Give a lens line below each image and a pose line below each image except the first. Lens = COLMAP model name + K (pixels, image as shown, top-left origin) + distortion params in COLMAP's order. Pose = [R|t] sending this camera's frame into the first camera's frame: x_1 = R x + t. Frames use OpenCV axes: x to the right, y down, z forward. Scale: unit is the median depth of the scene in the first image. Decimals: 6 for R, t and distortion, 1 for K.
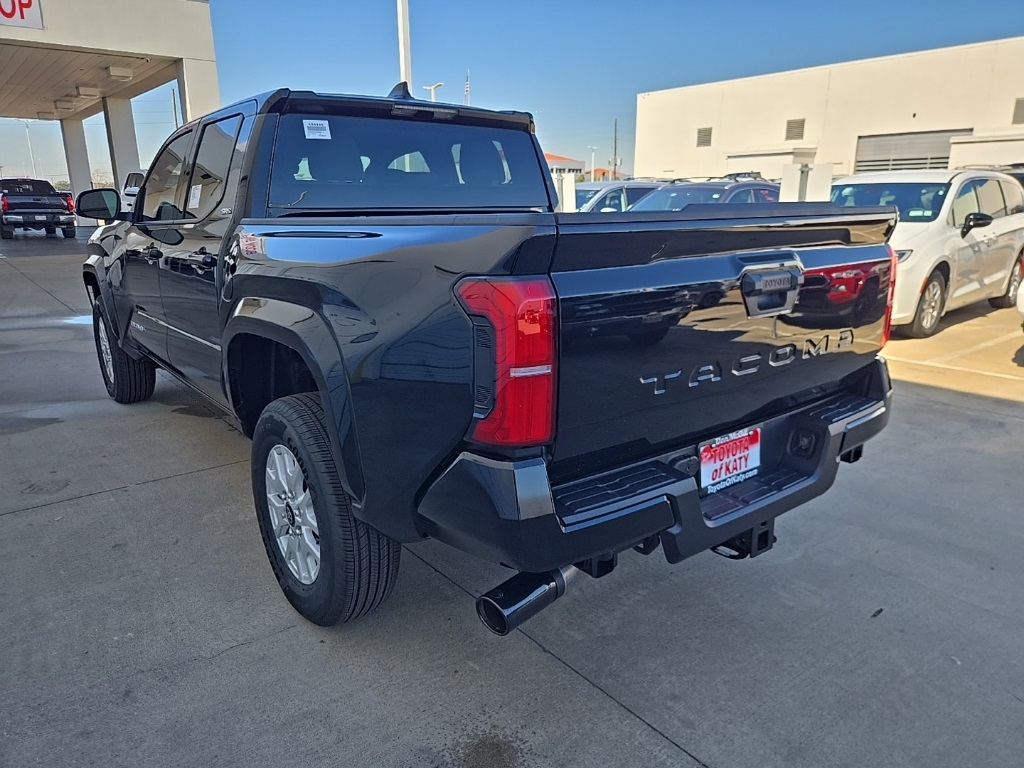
lens RADIAL K [[698.0, 0, 512.0], [0, 698.0, 384.0], [0, 0, 1]] dist [0.049868, -0.040496]
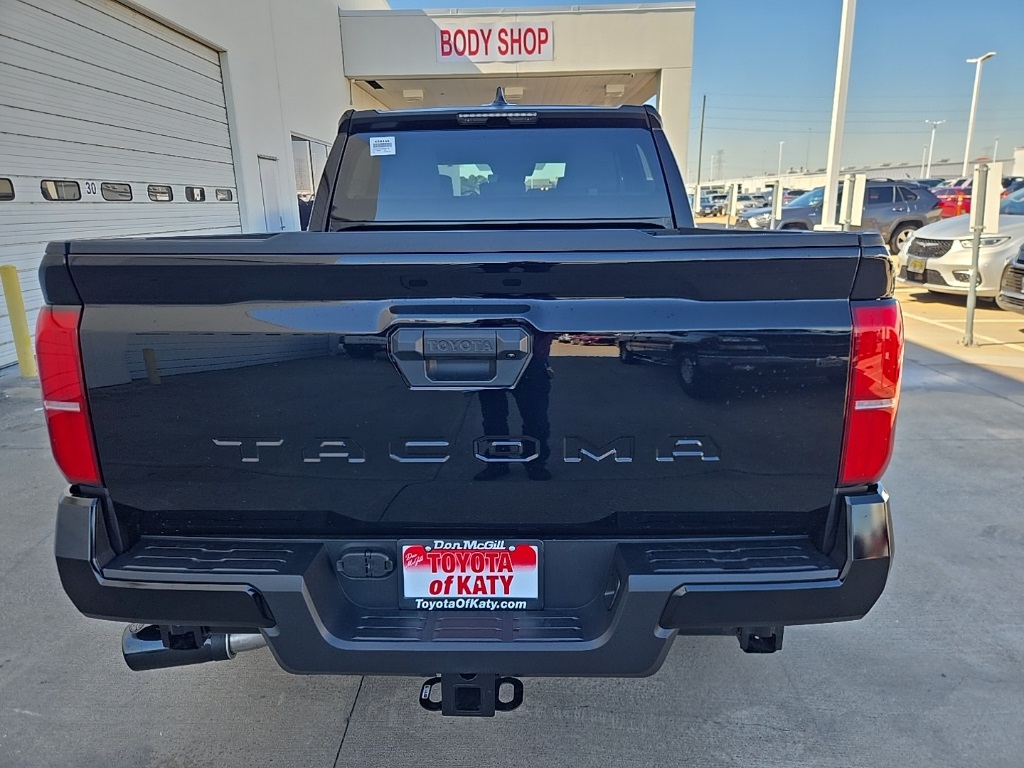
lens RADIAL K [[698.0, 0, 512.0], [0, 698.0, 384.0], [0, 0, 1]] dist [0.049868, -0.040496]
pose [[0.766601, 0.152675, -0.623710, 0.763040], [-0.151101, 0.986938, 0.055870, -0.135901], [0.624093, 0.051413, 0.779657, 0.438900]]
